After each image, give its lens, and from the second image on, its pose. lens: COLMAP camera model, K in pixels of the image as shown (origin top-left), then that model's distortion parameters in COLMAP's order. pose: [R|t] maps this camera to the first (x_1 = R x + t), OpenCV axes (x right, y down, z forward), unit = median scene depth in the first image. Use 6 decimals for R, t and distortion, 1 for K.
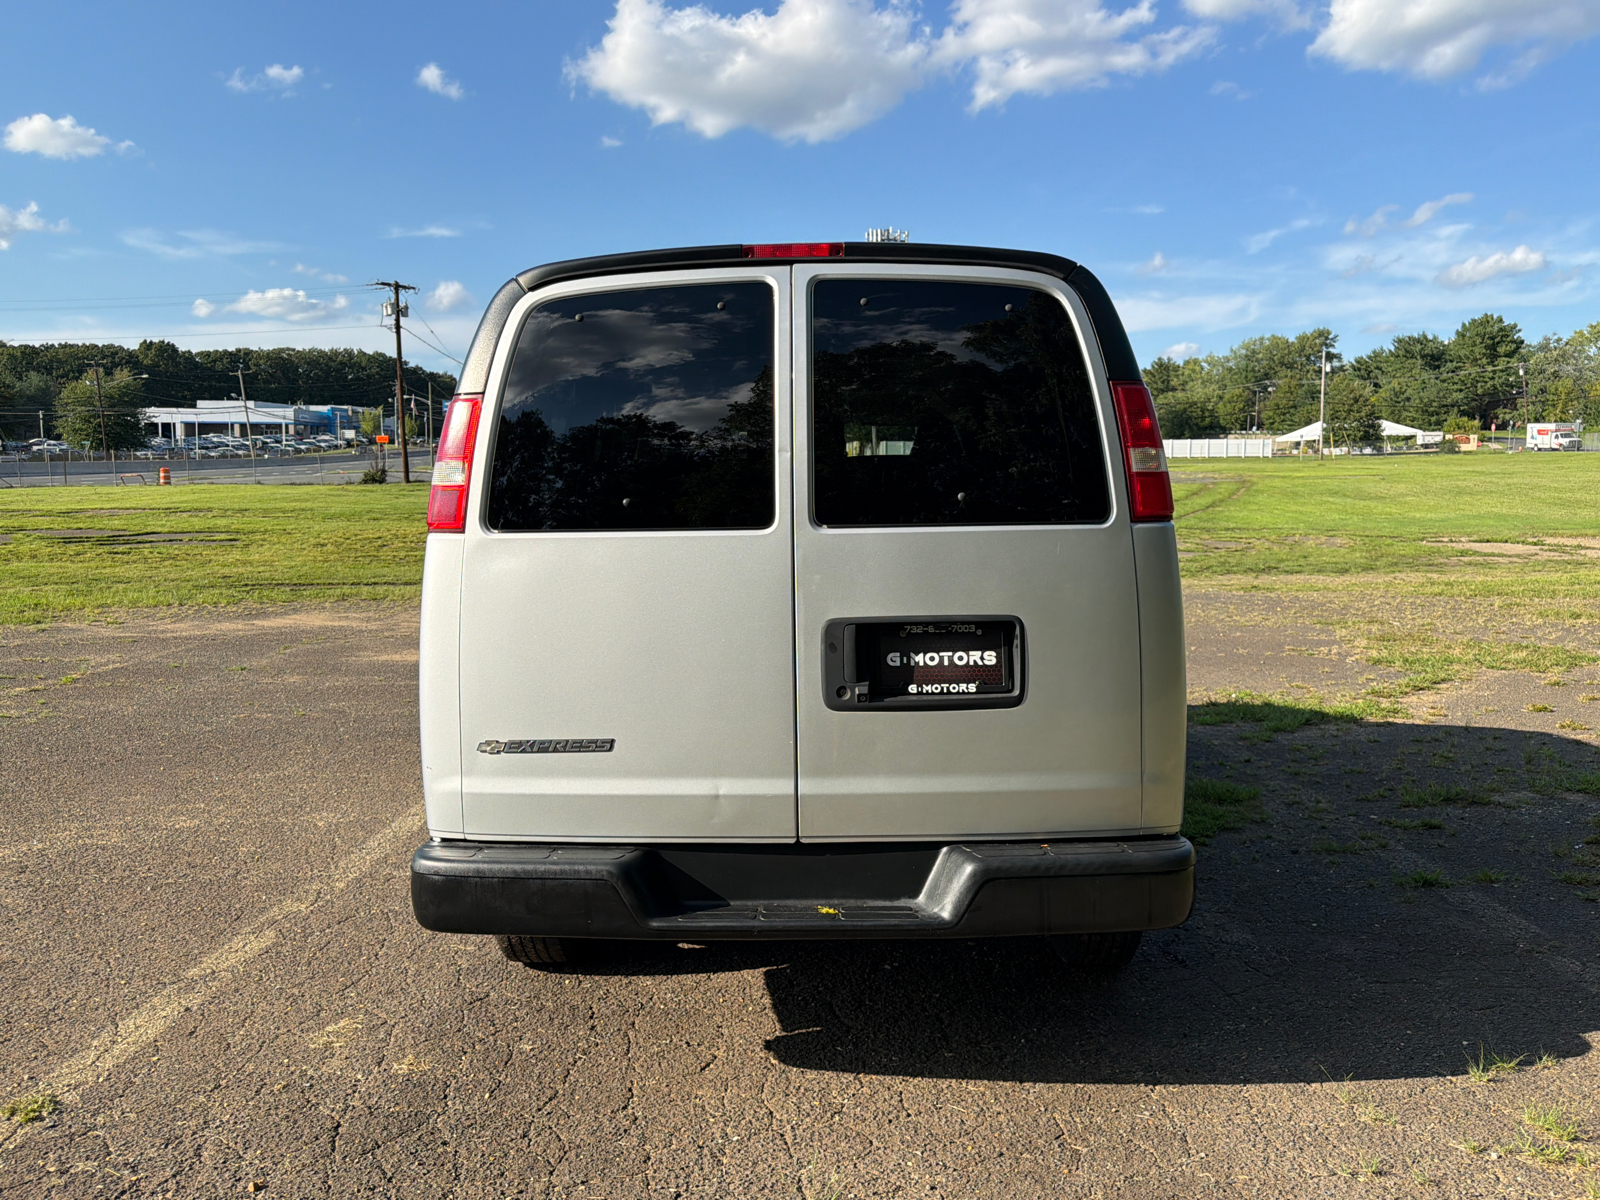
lens RADIAL K [[1318.4, 0, 789.4], [0, 1318.4, 591.3], [0, 0, 1]] dist [0.097549, -0.192304]
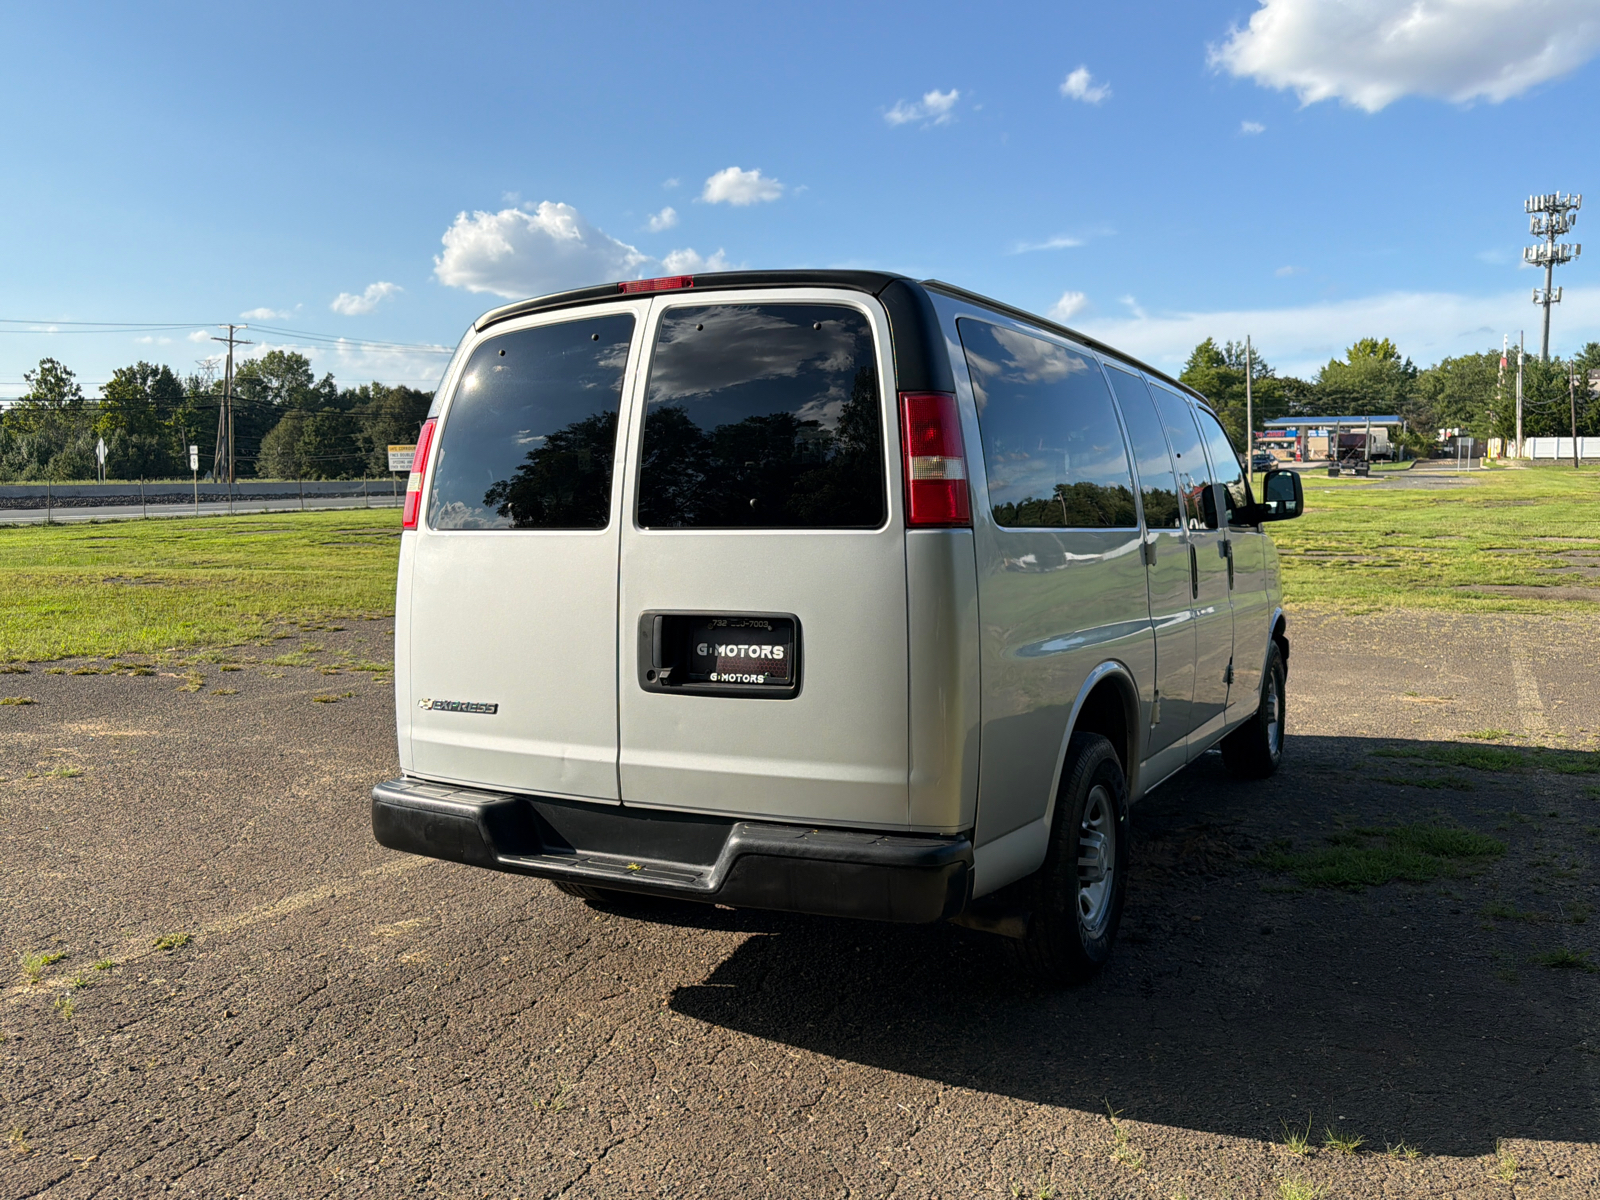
lens RADIAL K [[1321.6, 0, 795.7], [0, 1321.6, 597.1], [0, 0, 1]] dist [0.073576, -0.110846]
pose [[0.896623, 0.034207, -0.441471, 0.481283], [-0.034646, 0.999375, 0.007069, -0.002015], [0.441437, 0.008957, 0.897248, 0.029751]]
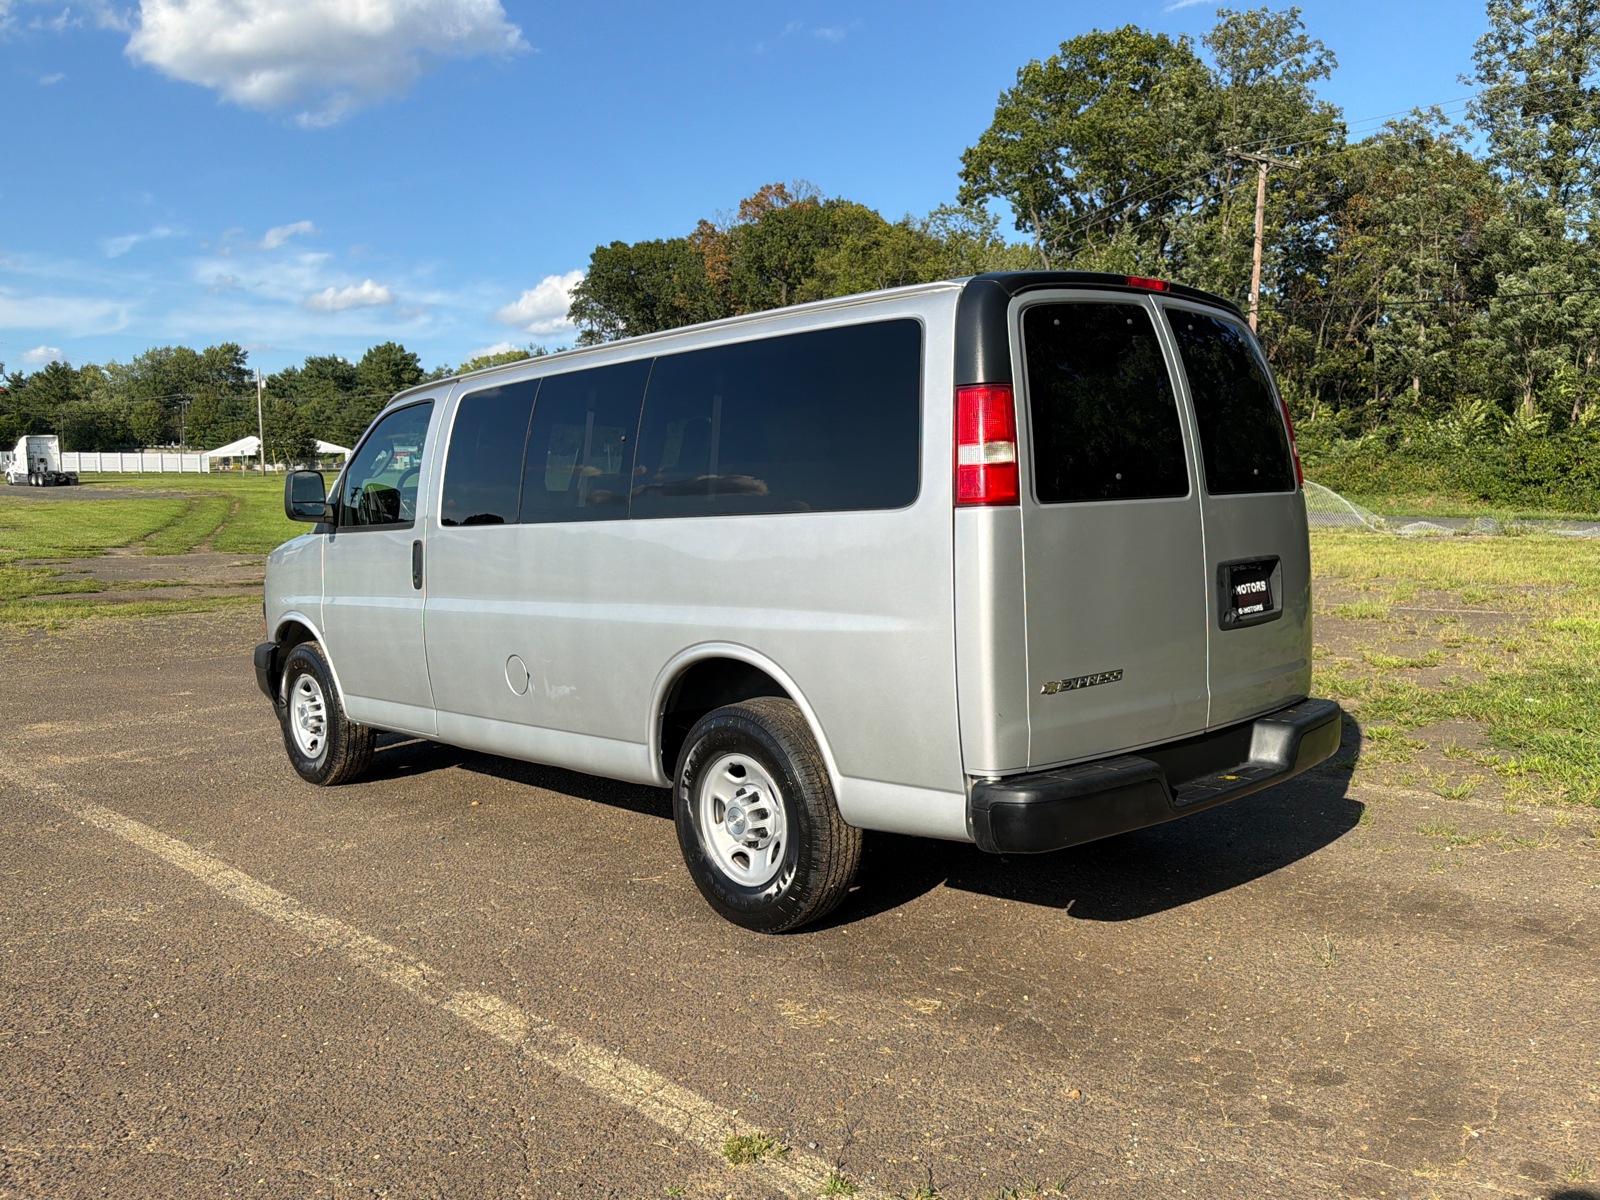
lens RADIAL K [[1314.4, 0, 805.8], [0, 1314.4, 606.3], [0, 0, 1]] dist [0.122600, -0.218343]
pose [[0.696275, -0.067540, 0.714590, -0.921532], [0.068857, 0.997257, 0.027165, -0.000414], [-0.714465, 0.030290, 0.699016, 0.262600]]
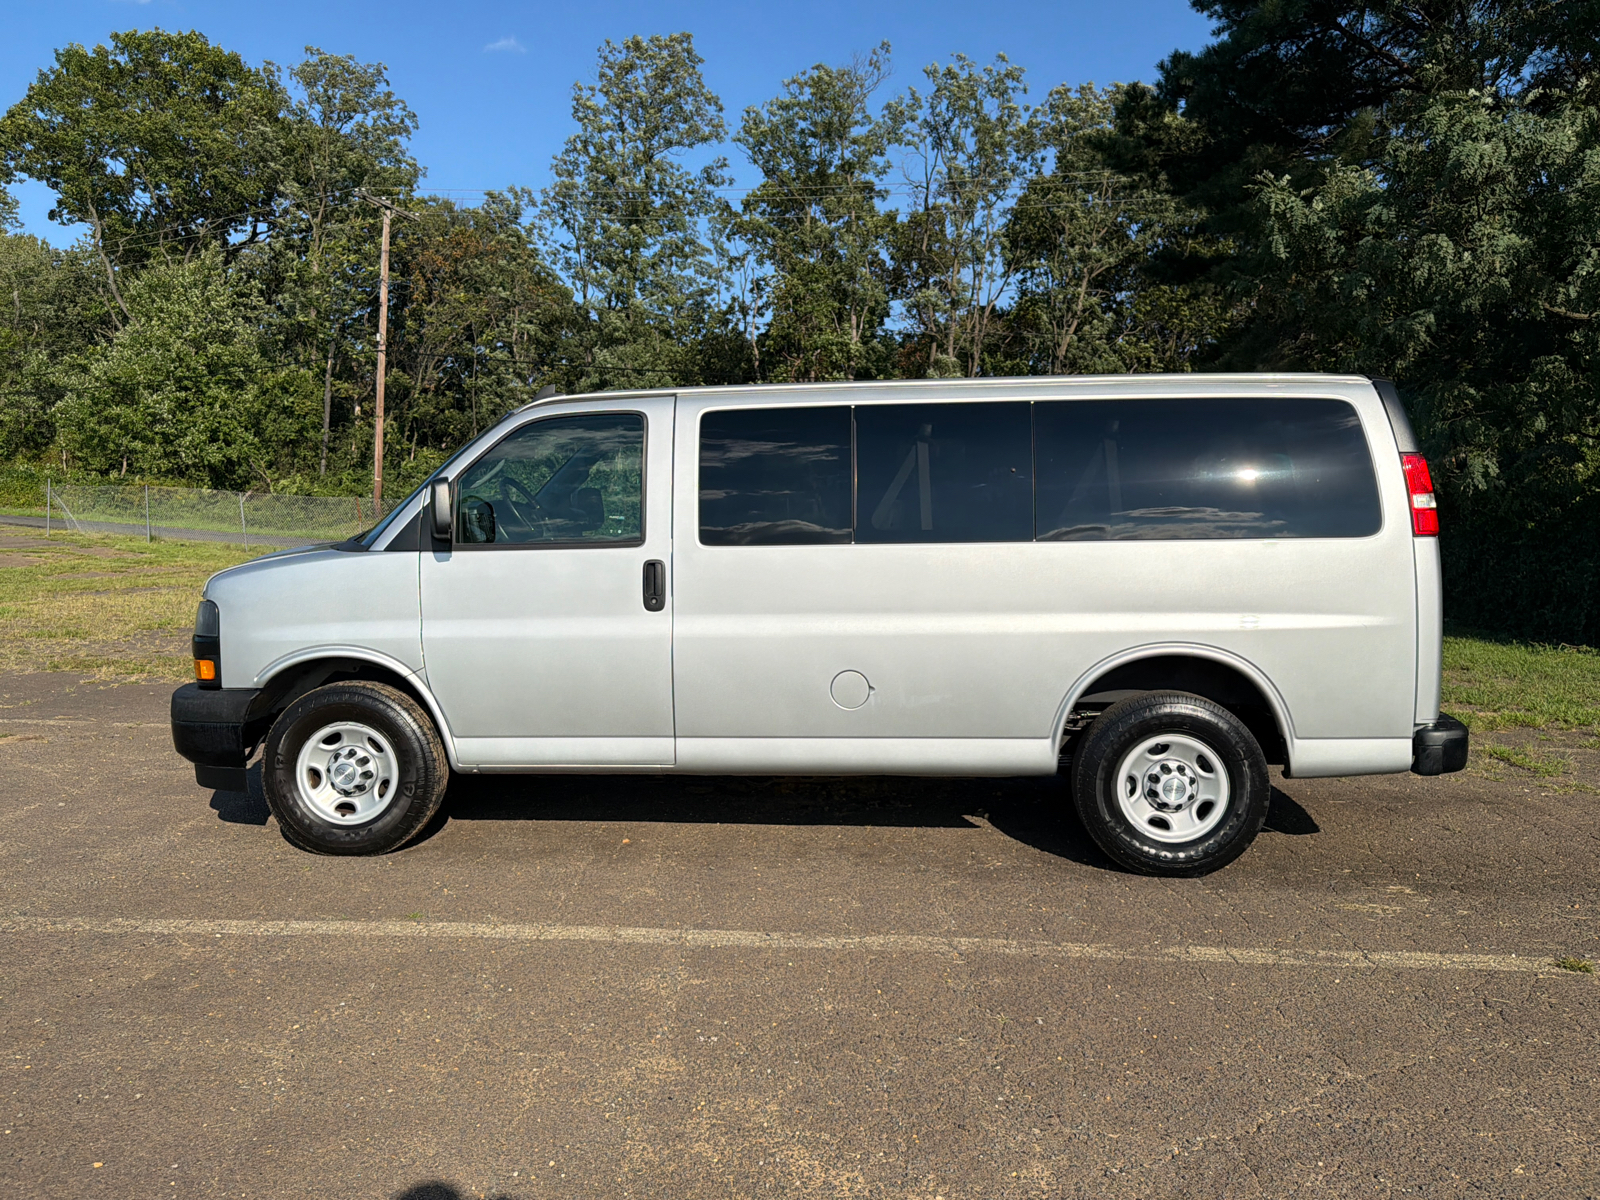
lens RADIAL K [[1321.6, 0, 795.7], [0, 1321.6, 597.1], [0, 0, 1]] dist [0.073576, -0.110846]
pose [[0.043652, -0.045828, 0.997995, -1.508530], [0.061757, 0.997161, 0.043088, -0.069949], [-0.997136, 0.059752, 0.046359, 1.338040]]
